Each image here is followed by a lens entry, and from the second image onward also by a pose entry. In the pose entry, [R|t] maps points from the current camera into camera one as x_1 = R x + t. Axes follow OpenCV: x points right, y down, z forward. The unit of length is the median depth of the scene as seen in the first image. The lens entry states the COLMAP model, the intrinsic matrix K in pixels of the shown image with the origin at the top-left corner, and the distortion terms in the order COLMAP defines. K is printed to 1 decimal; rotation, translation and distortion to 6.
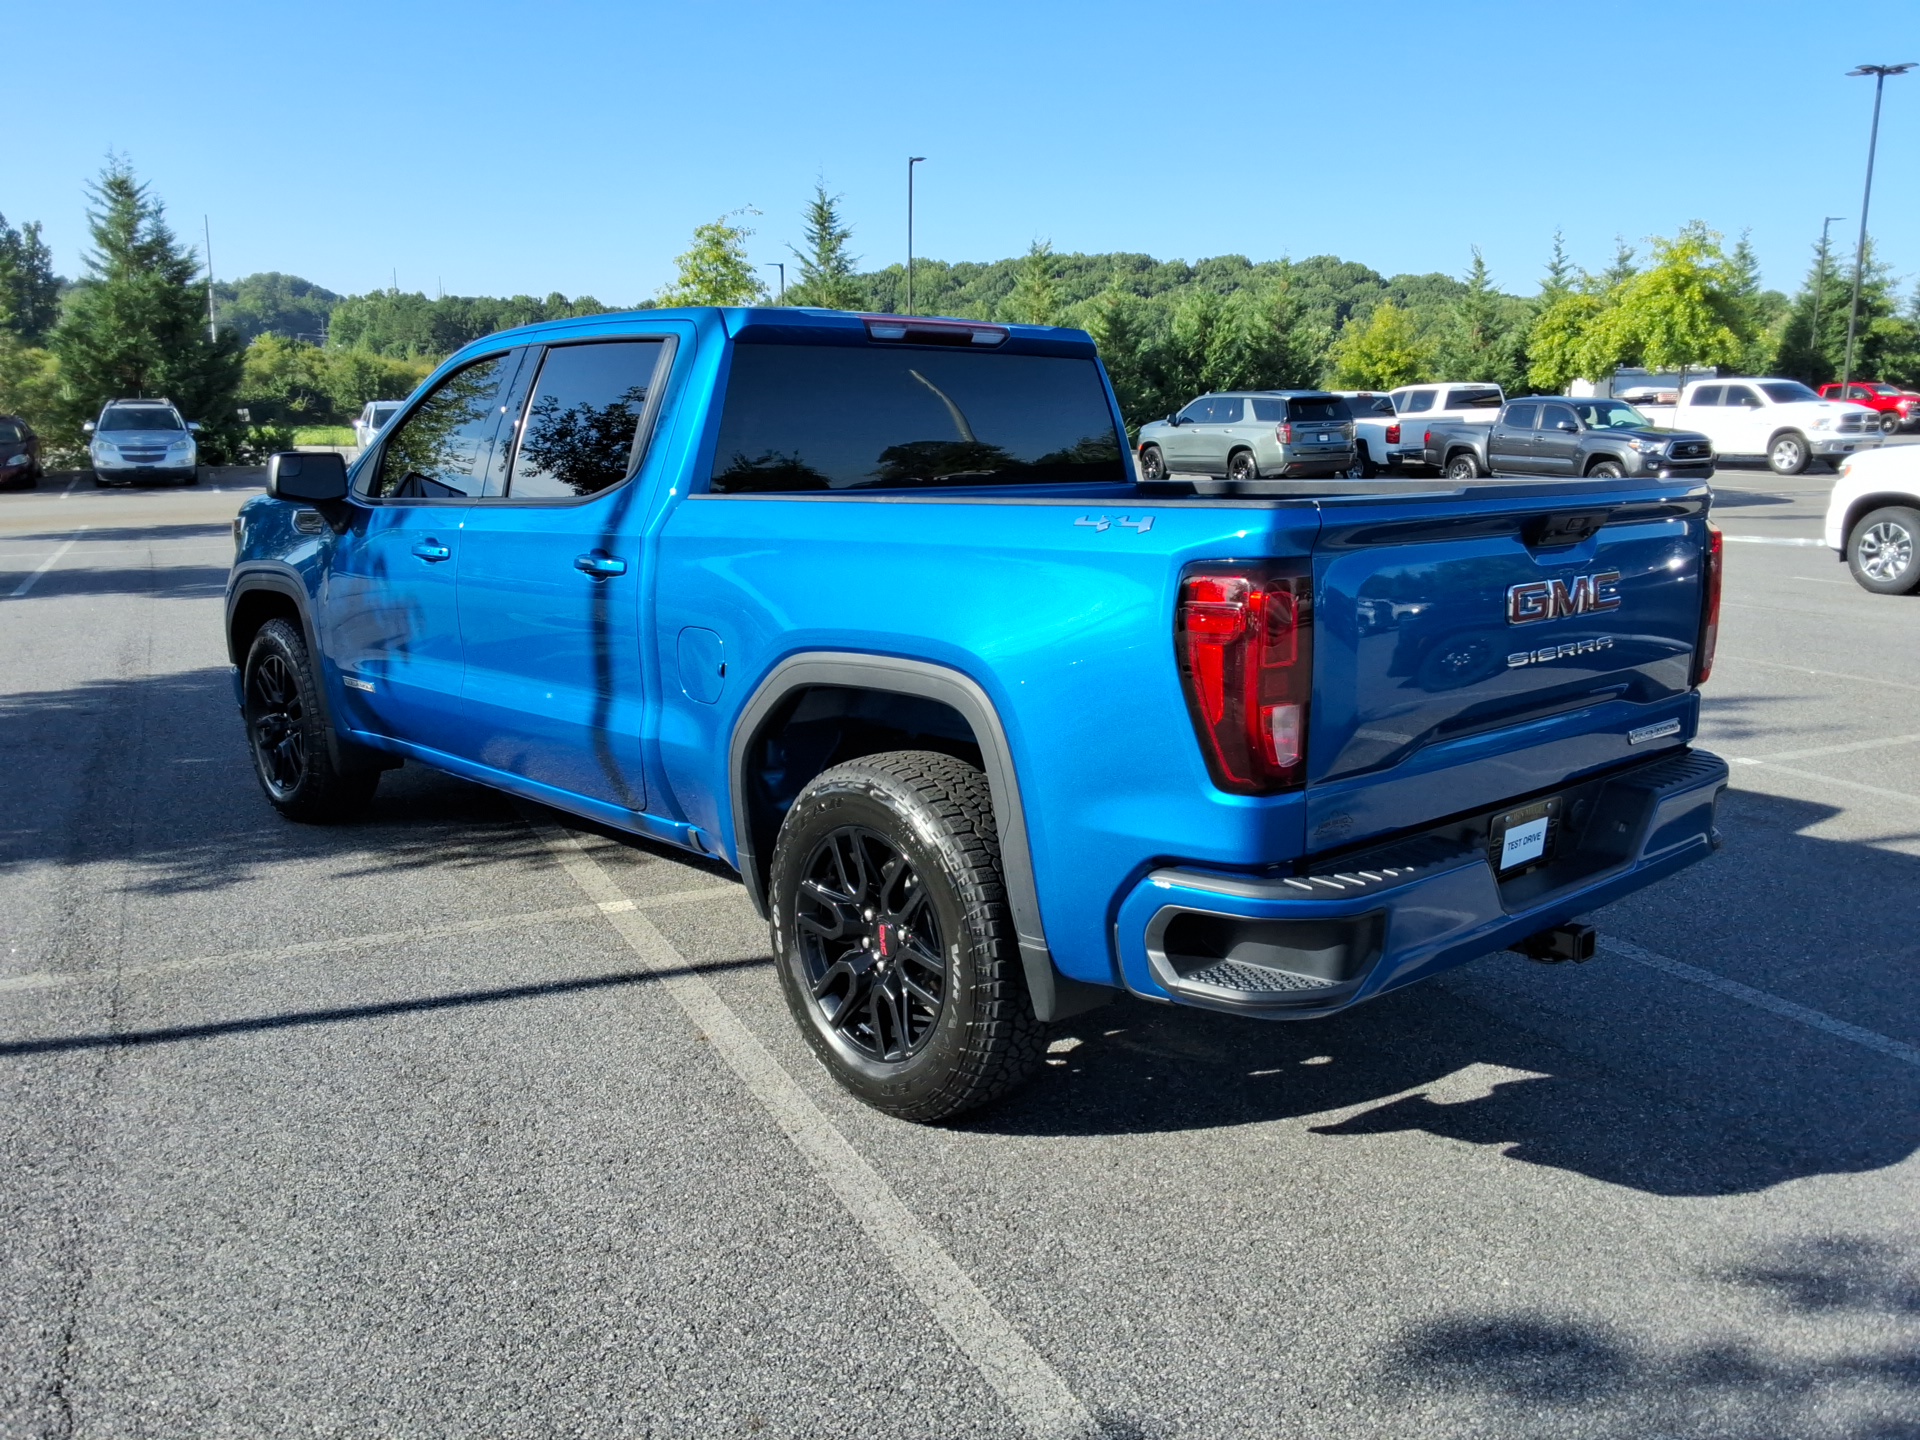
lens RADIAL K [[1552.4, 0, 969.4], [0, 1552.4, 694.5], [0, 0, 1]] dist [0.119207, -0.198194]
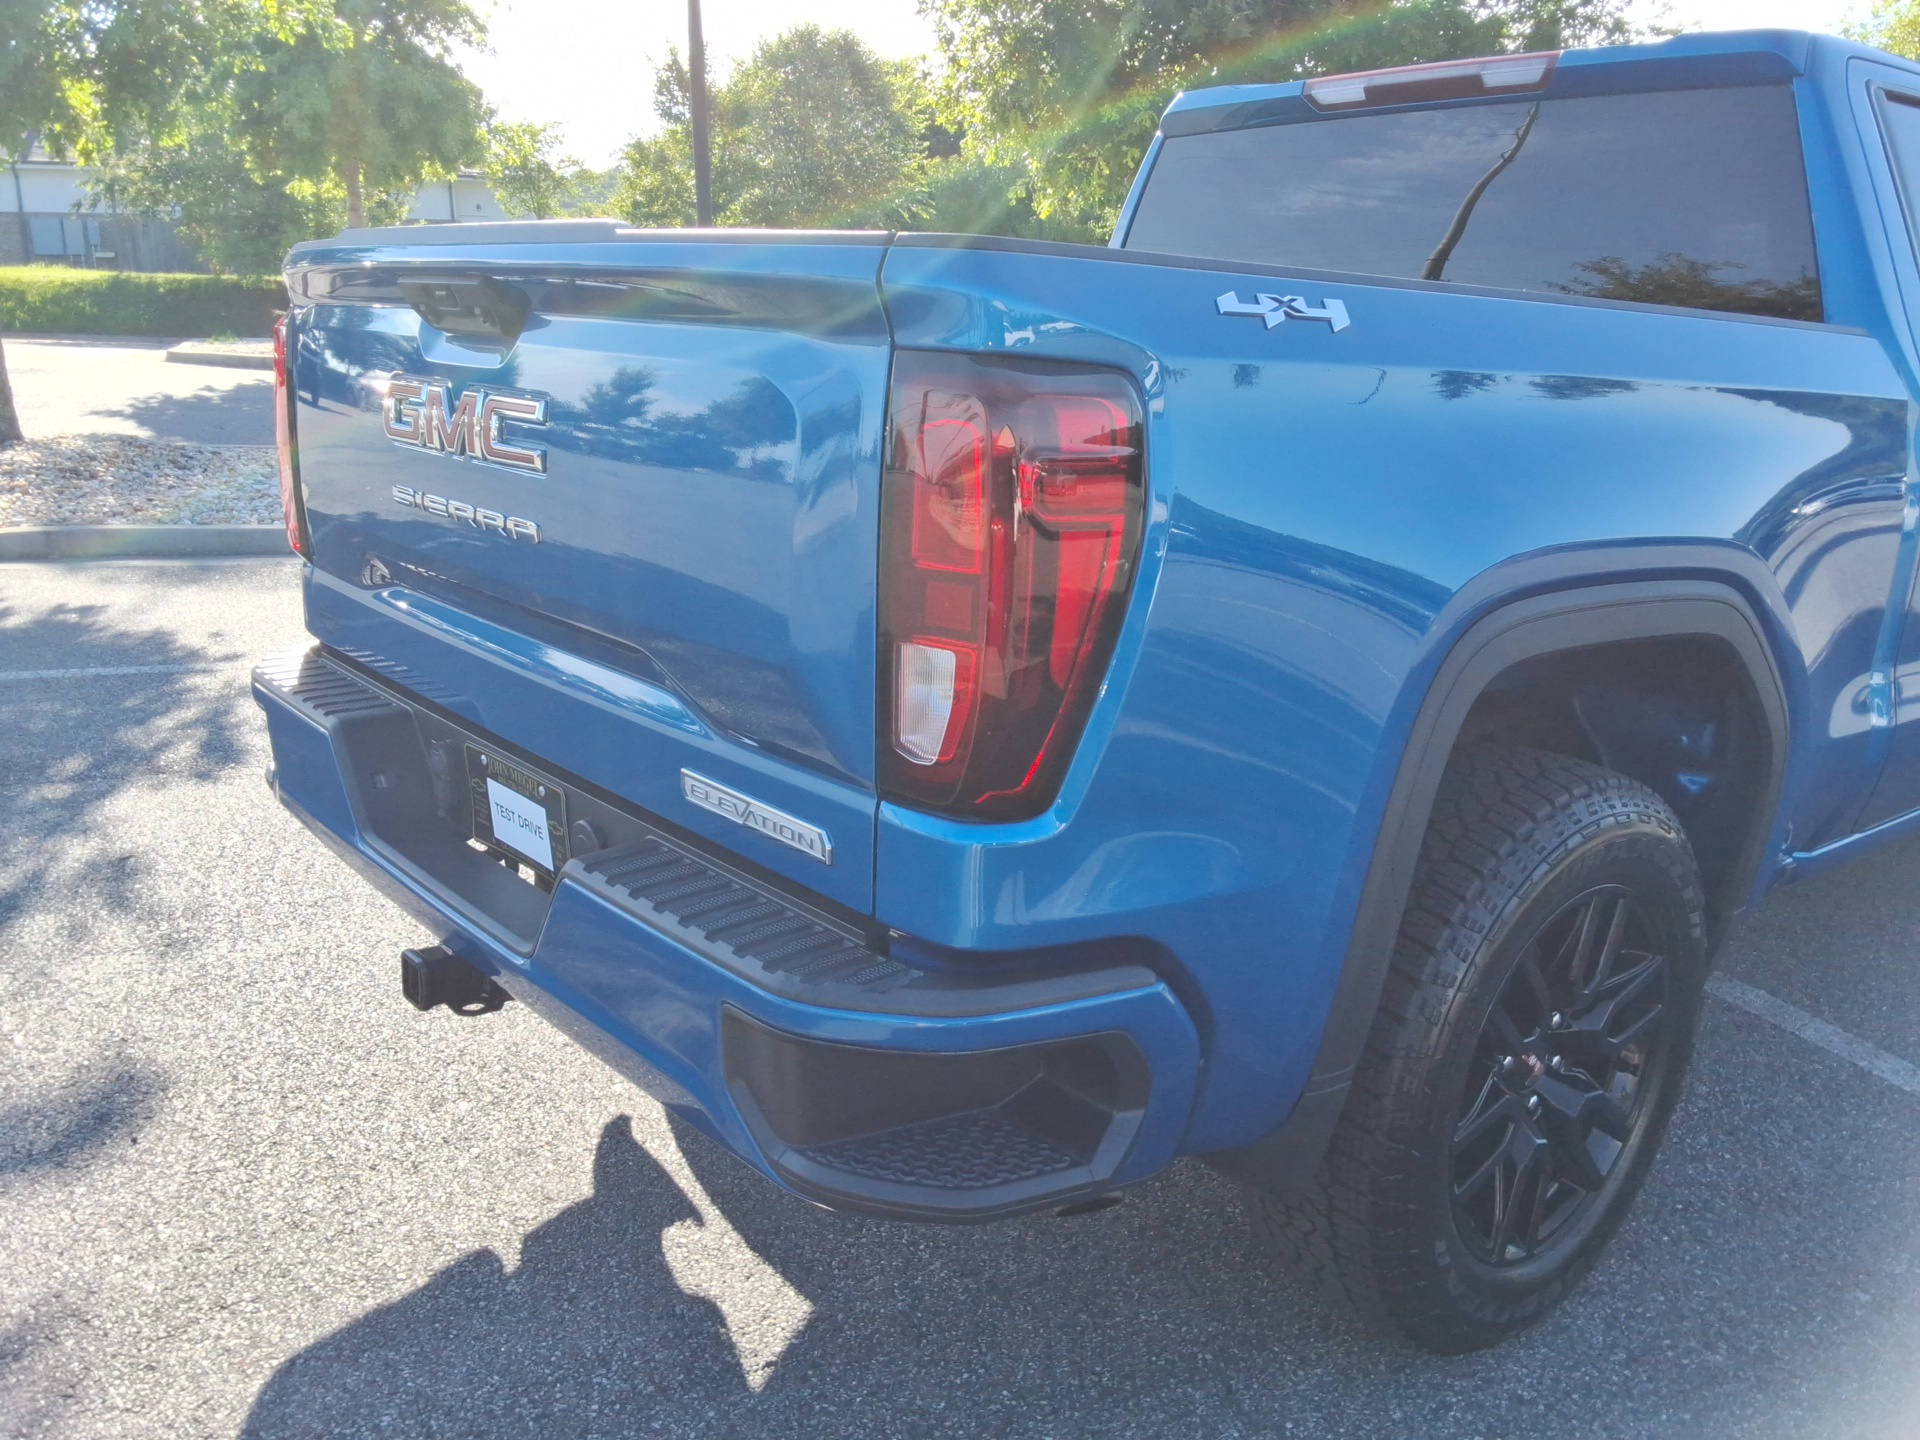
lens RADIAL K [[1552.4, 0, 969.4], [0, 1552.4, 694.5], [0, 0, 1]] dist [0.119207, -0.198194]
pose [[-0.049049, 0.227899, -0.972449, 0.102470], [-0.201651, 0.951312, 0.233116, -0.014877], [0.978229, 0.207529, -0.000705, 0.126614]]
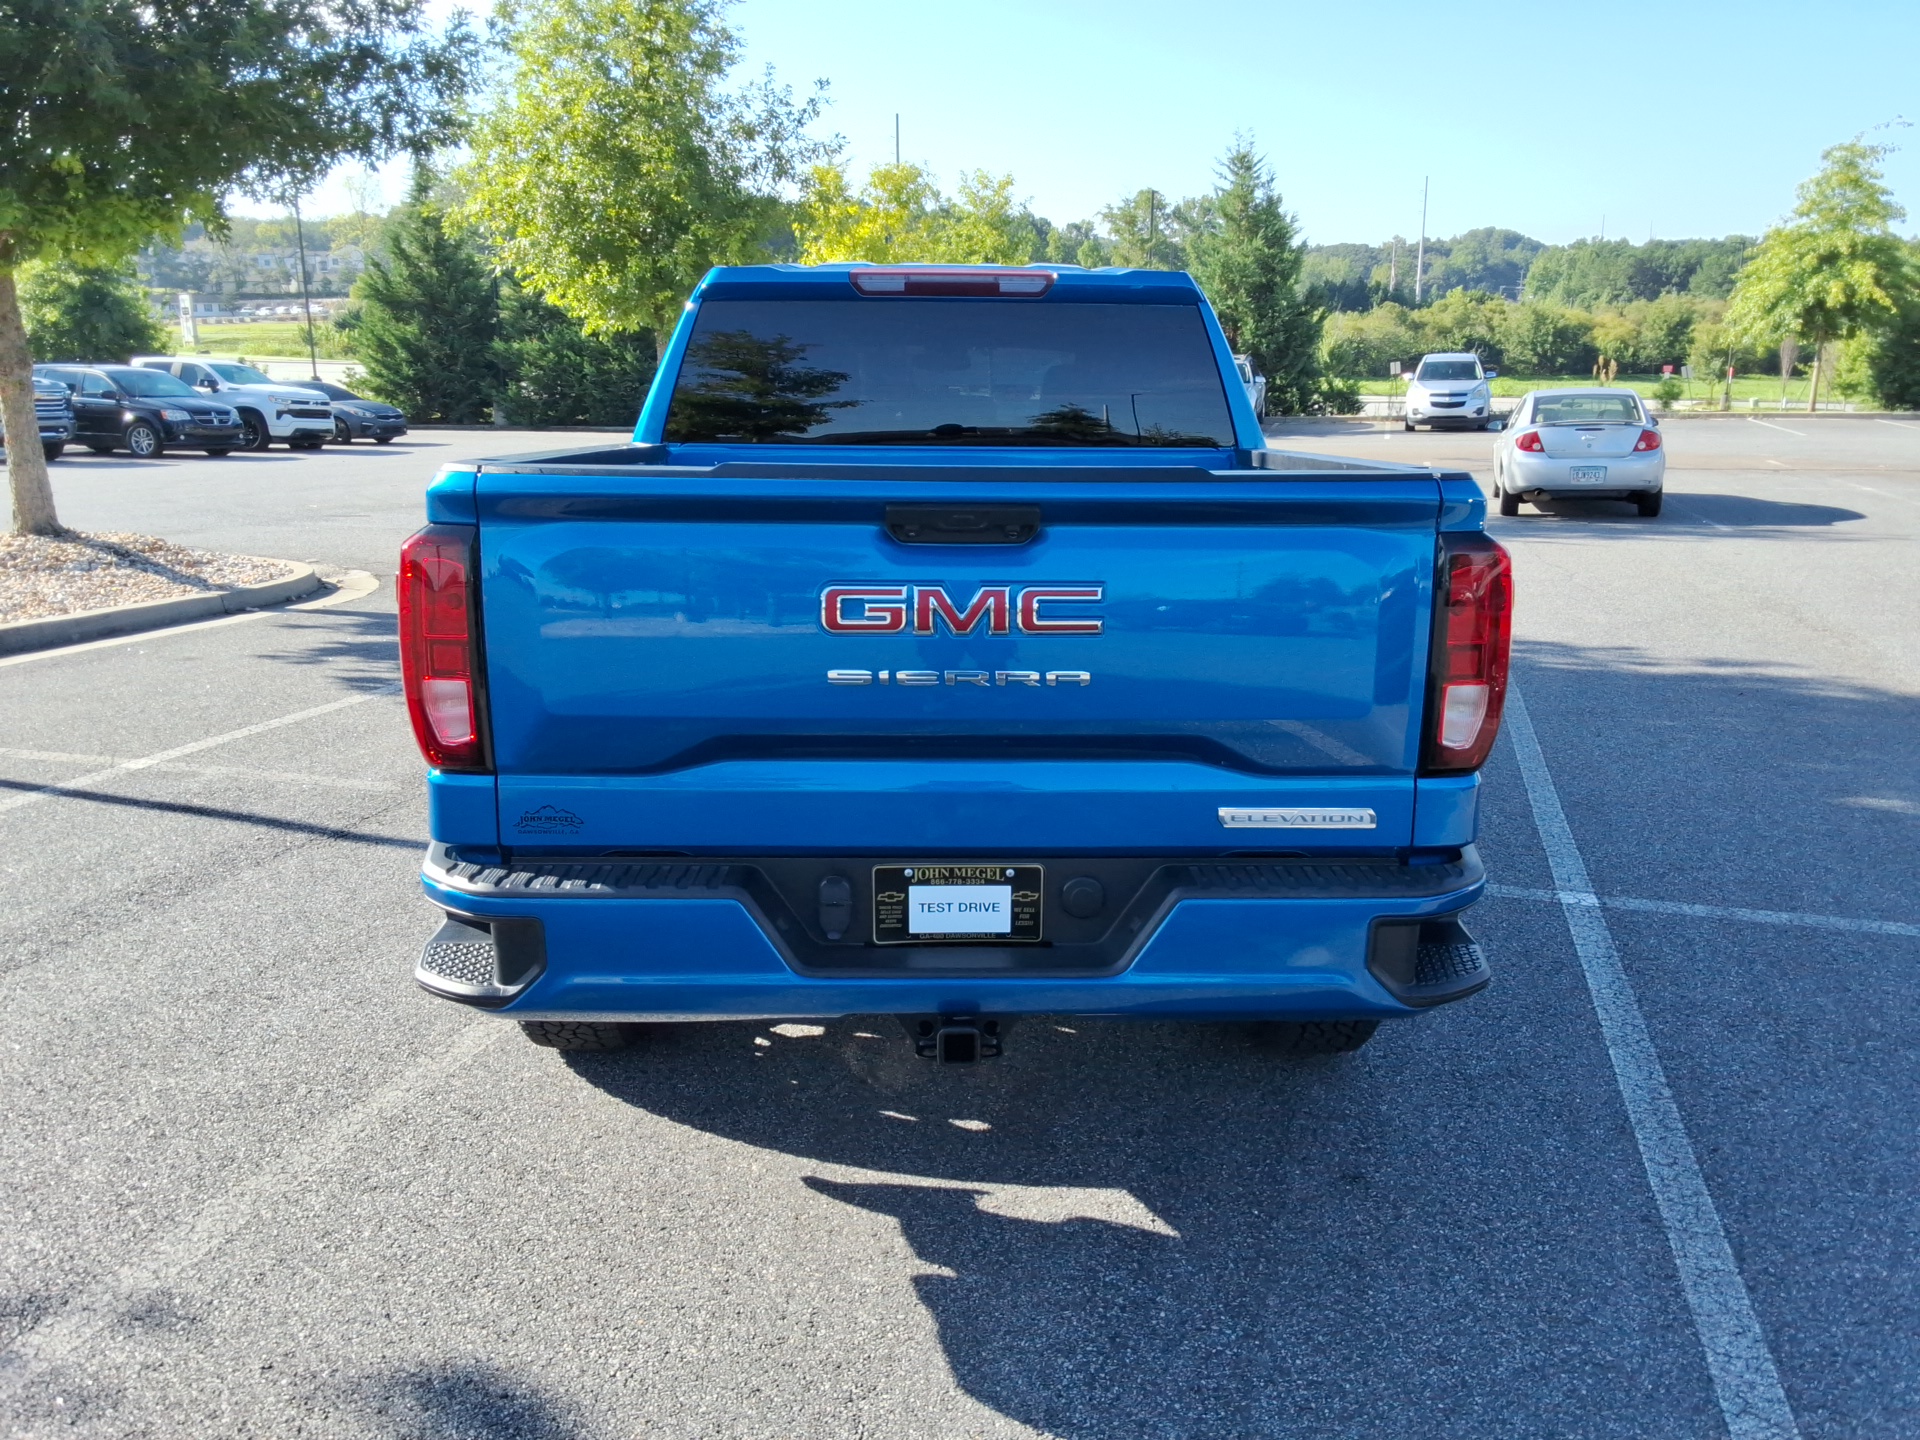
lens RADIAL K [[1552.4, 0, 969.4], [0, 1552.4, 694.5], [0, 0, 1]] dist [0.119207, -0.198194]
pose [[0.746506, 0.137082, -0.651105, 0.093835], [-0.117462, 0.990329, 0.073829, -0.008108], [0.654929, 0.021366, 0.755388, 0.042920]]
